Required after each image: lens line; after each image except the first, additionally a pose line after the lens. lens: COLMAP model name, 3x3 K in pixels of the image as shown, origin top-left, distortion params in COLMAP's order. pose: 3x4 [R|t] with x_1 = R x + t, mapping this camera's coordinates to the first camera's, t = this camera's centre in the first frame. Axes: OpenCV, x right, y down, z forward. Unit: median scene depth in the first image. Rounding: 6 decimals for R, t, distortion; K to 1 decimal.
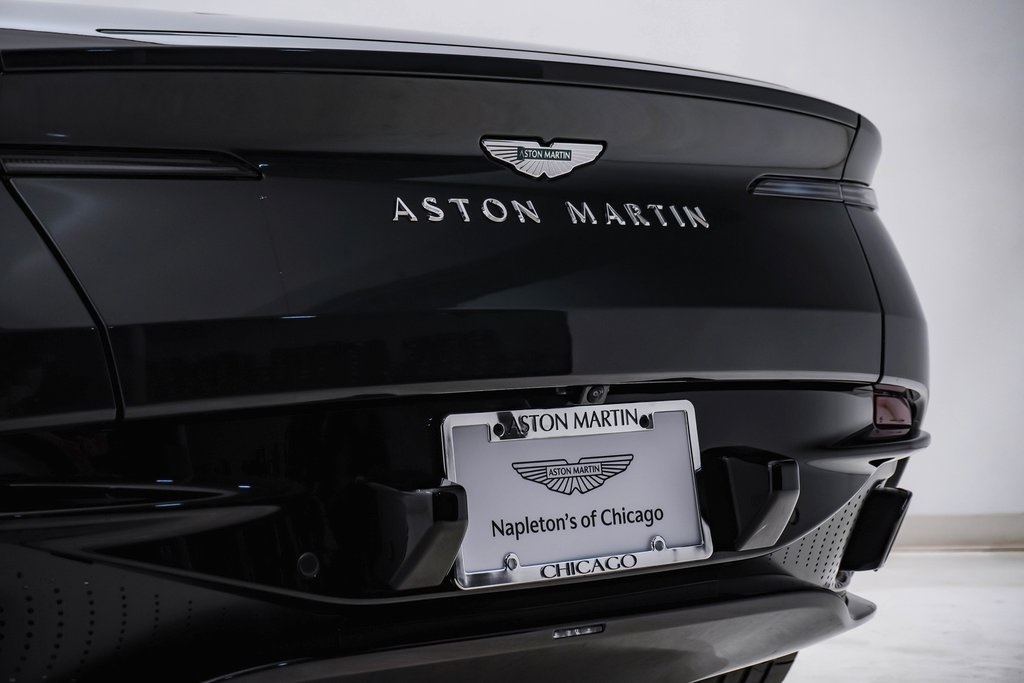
lens RADIAL K [[2027.6, 0, 508.9], [0, 2027.6, 341.4], [0, 0, 1]] dist [-0.001124, 0.000000]
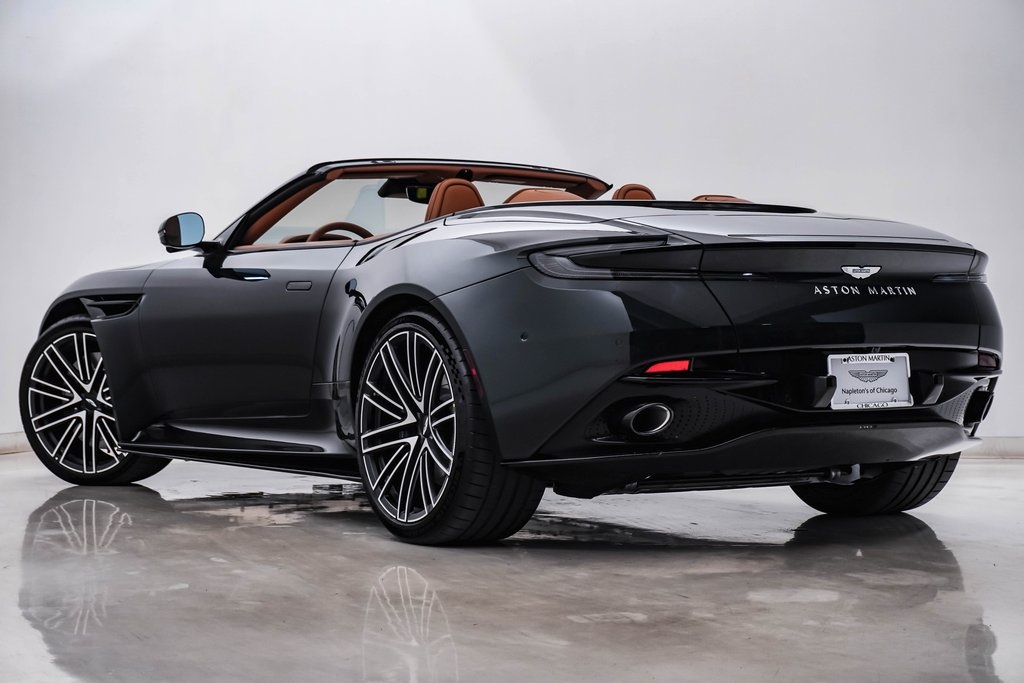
lens RADIAL K [[2174.1, 0, 522.1], [0, 2174.1, 345.4], [0, 0, 1]] dist [0.018797, 0.000000]
pose [[0.994617, 0.028811, -0.099531, -0.162066], [-0.027000, 0.999445, 0.019496, -0.030592], [0.100038, -0.016704, 0.994843, -2.326523]]
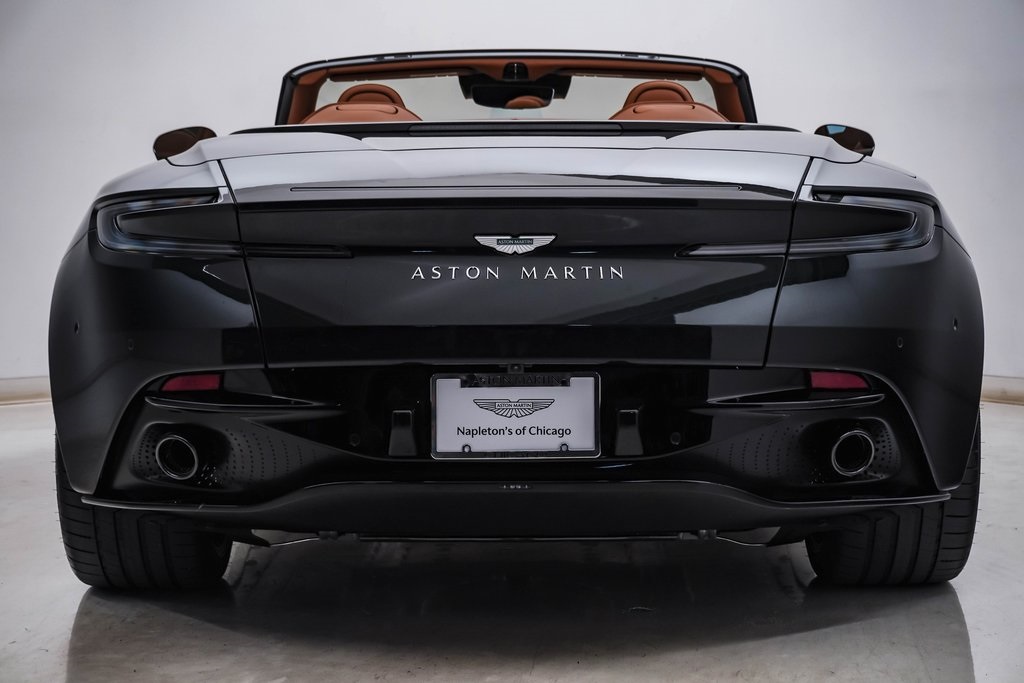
lens RADIAL K [[2174.1, 0, 509.8], [0, 2174.1, 339.6], [0, 0, 1]] dist [0.018797, 0.000000]
pose [[0.776157, 0.077933, -0.625705, 1.331007], [-0.015312, 0.994369, 0.104858, -0.218702], [0.630353, -0.071806, 0.772980, -0.620067]]
